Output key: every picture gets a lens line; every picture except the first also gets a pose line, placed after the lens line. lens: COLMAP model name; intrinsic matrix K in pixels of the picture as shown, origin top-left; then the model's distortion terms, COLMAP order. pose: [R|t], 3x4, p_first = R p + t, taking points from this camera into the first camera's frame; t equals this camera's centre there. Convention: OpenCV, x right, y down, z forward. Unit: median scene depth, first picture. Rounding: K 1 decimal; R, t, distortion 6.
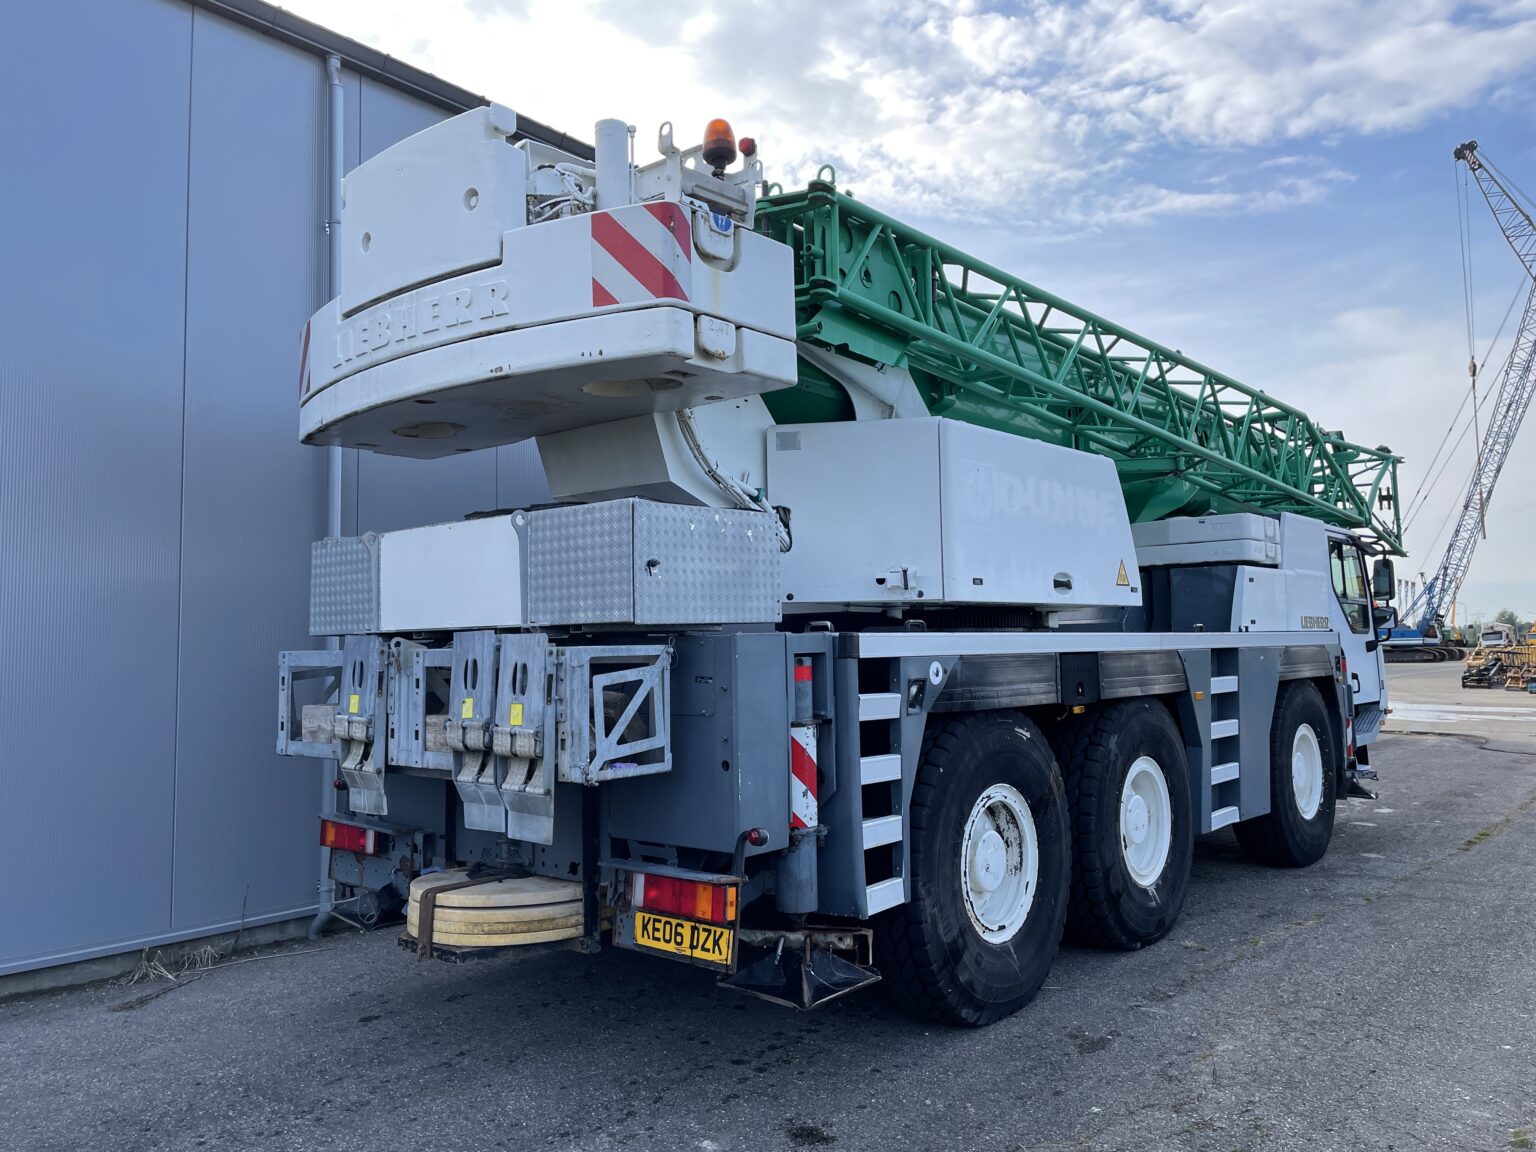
lens RADIAL K [[1137.1, 0, 768.0], [0, 1137.1, 576.0], [0, 0, 1]] dist [0.115655, -0.170207]
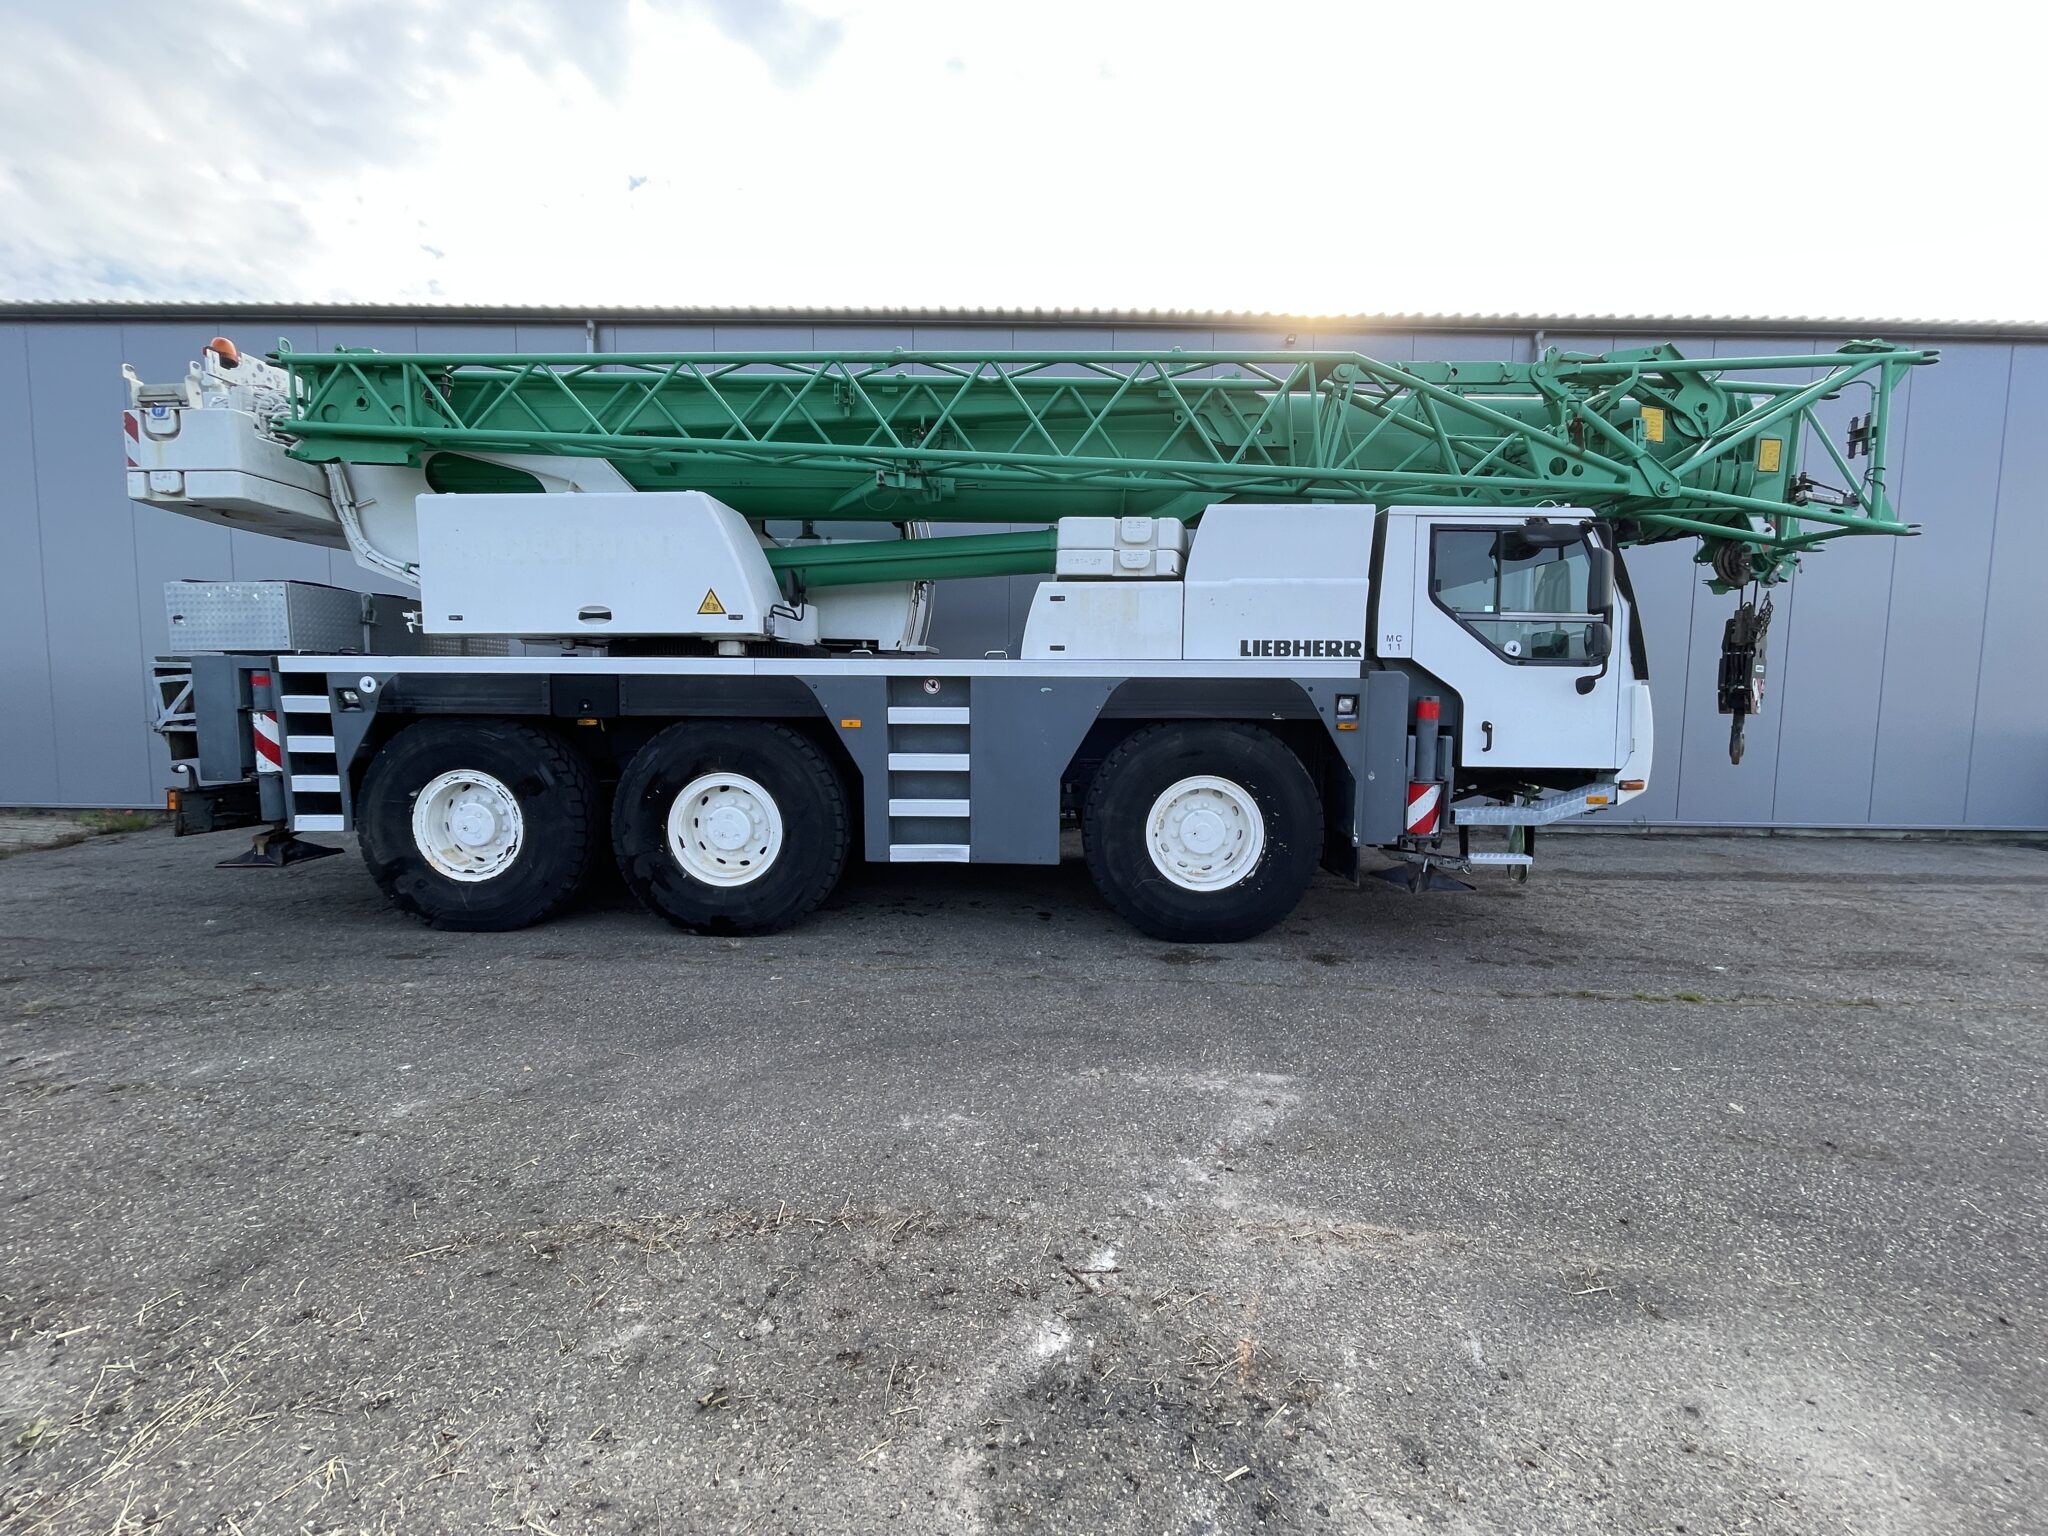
lens RADIAL K [[817.8, 0, 1024.0], [0, 817.8, 768.0], [0, 0, 1]] dist [0.000537, 0.000239]
pose [[0.634566, 0.091907, -0.767384, 1.751403], [0.030634, 0.989133, 0.143797, 0.079258], [0.772261, -0.114757, 0.624855, 1.172266]]
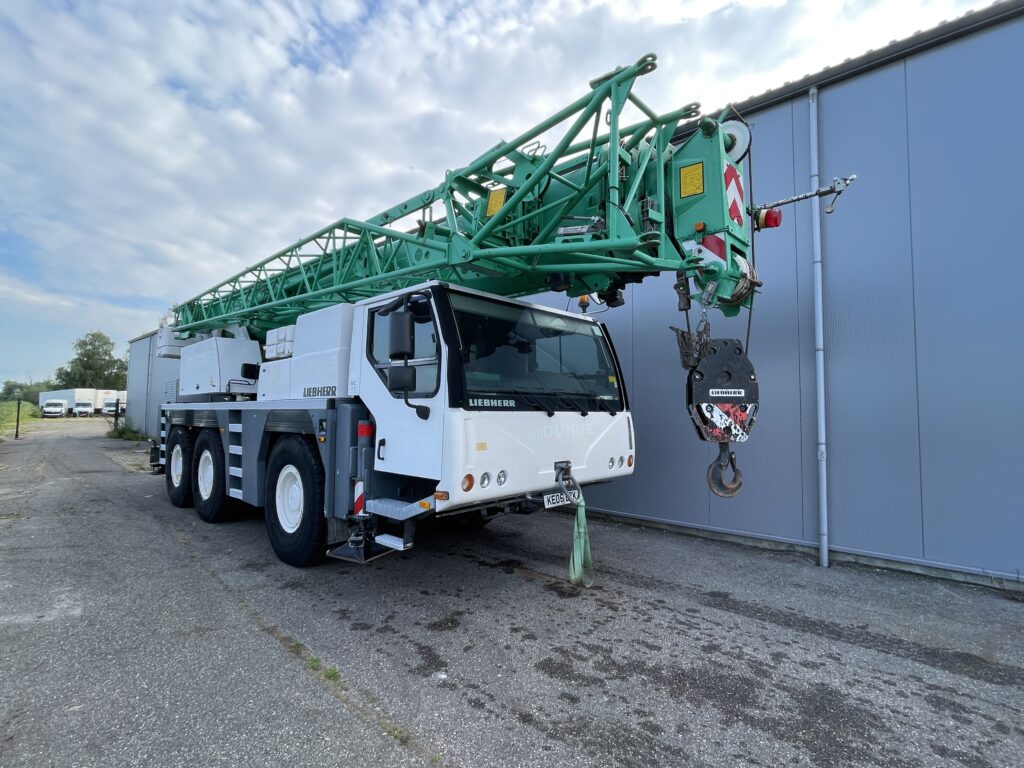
lens RADIAL K [[500.7, 0, 512.0], [0, 500.7, 384.0], [0, 0, 1]] dist [-0.003332, 0.001088]
pose [[-0.049885, -0.039116, -0.997989, 2.284909], [0.059879, 0.997318, -0.042083, 0.153377], [0.996958, -0.061858, -0.047408, 2.803770]]
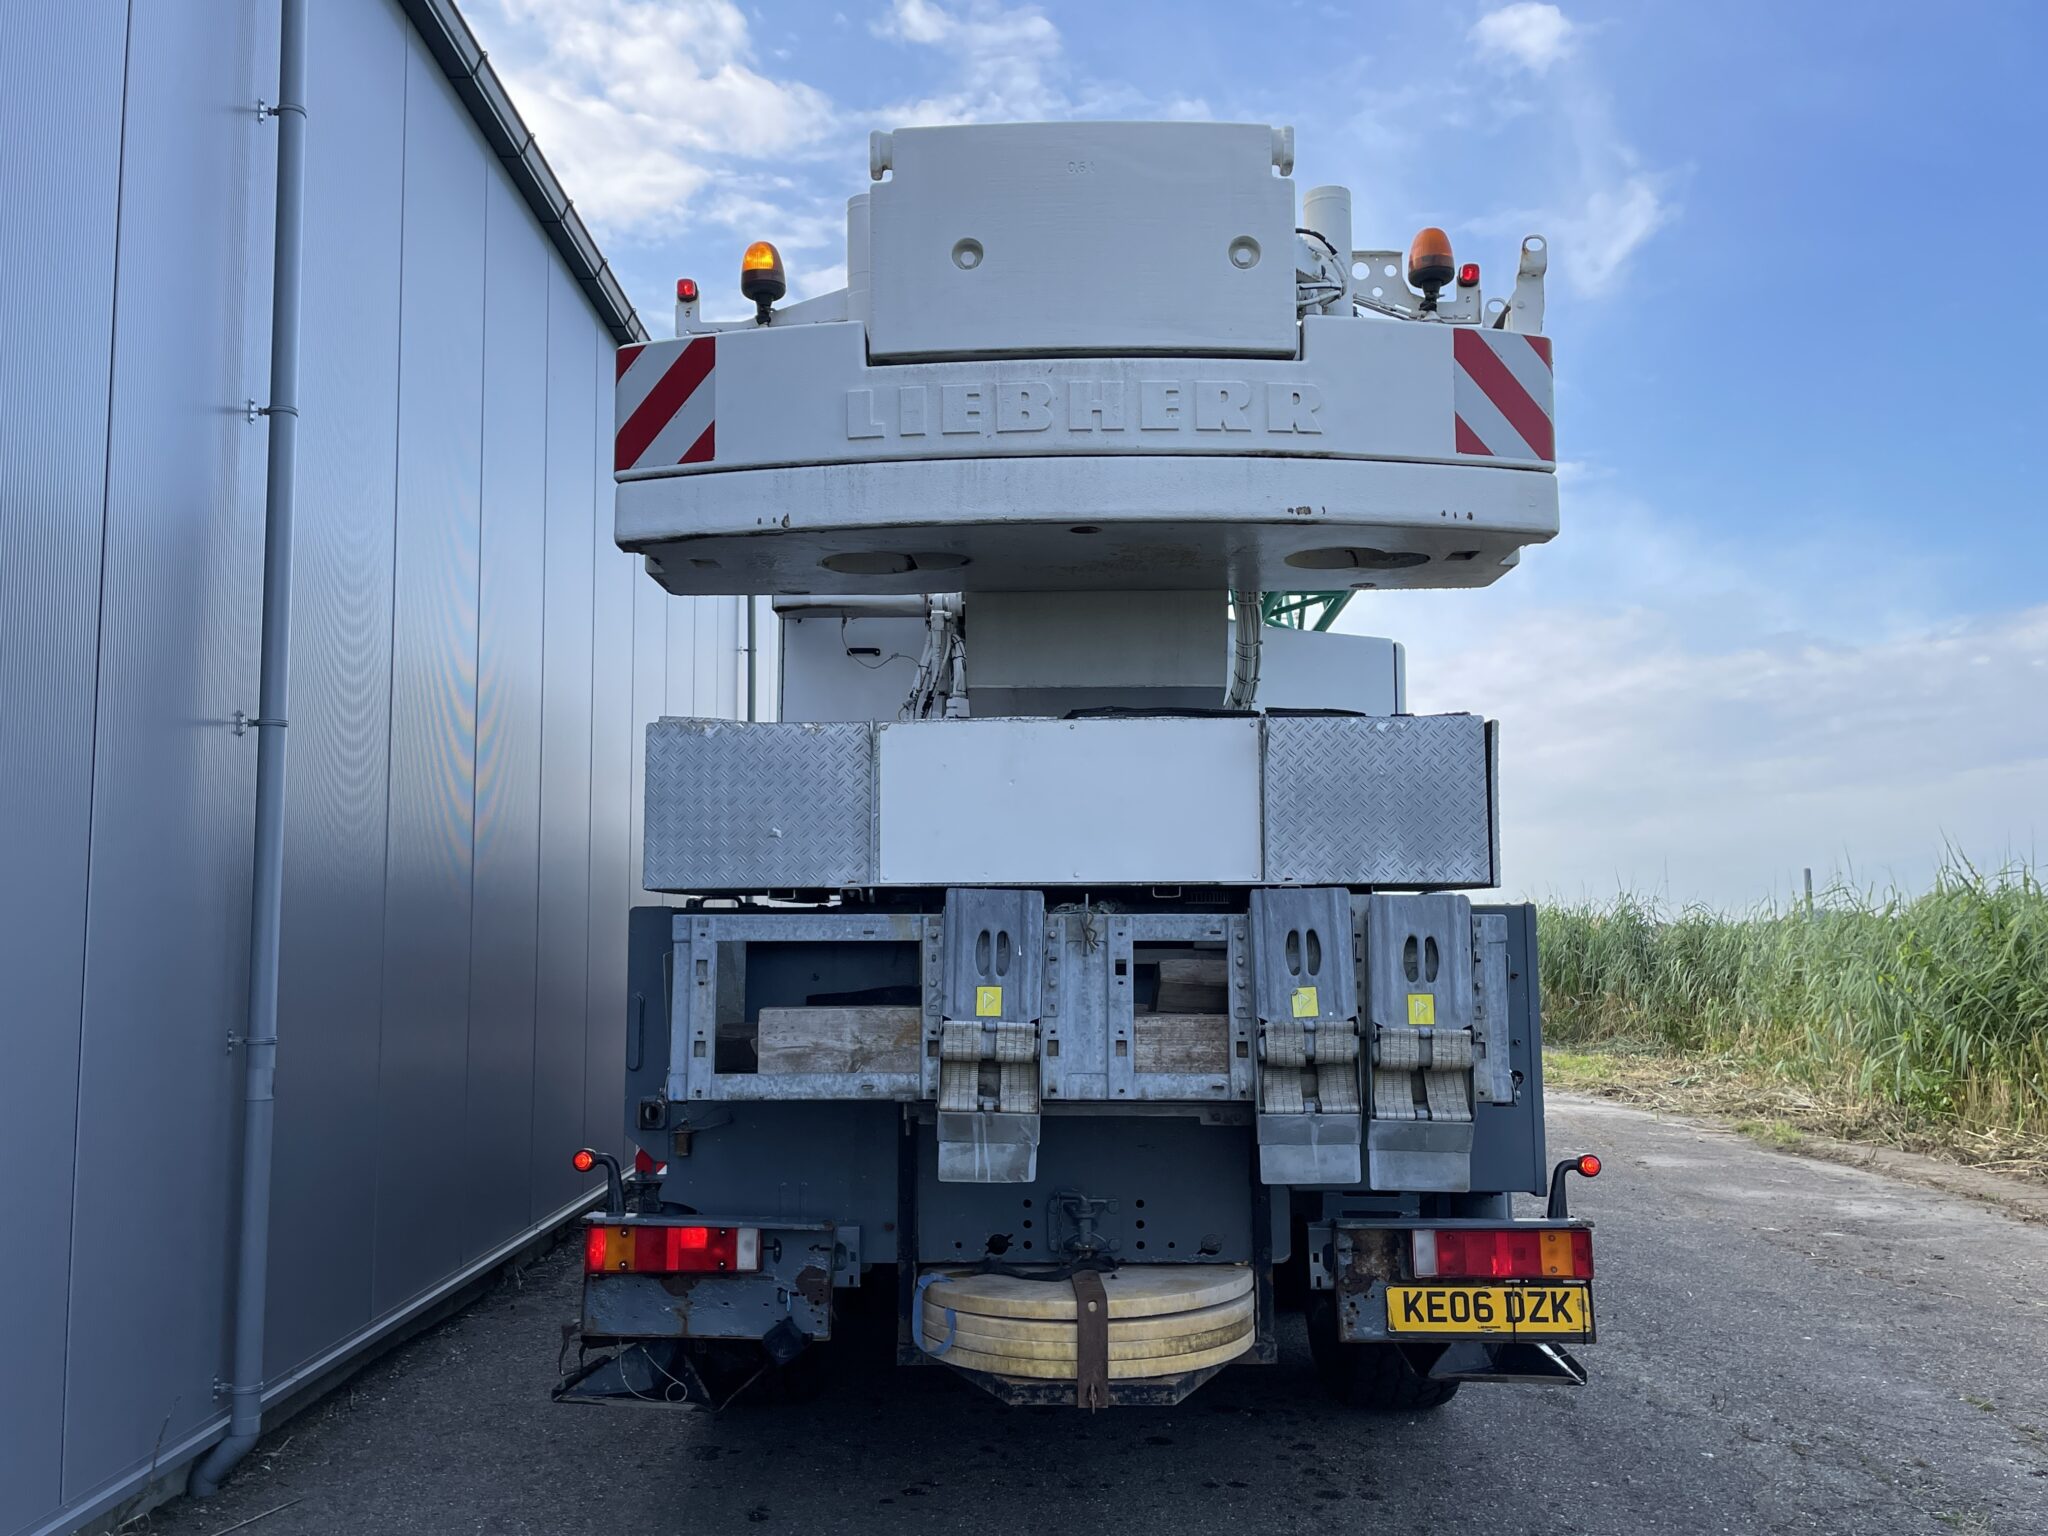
lens RADIAL K [[1682.2, 0, 1024.0], [0, 1682.2, 768.0], [0, 0, 1]] dist [0.107525, -0.192039]
pose [[0.774474, 0.074864, 0.628161, -0.950181], [-0.047624, 0.997055, -0.060111, 0.042238], [-0.630811, 0.016639, 0.775758, 0.304780]]
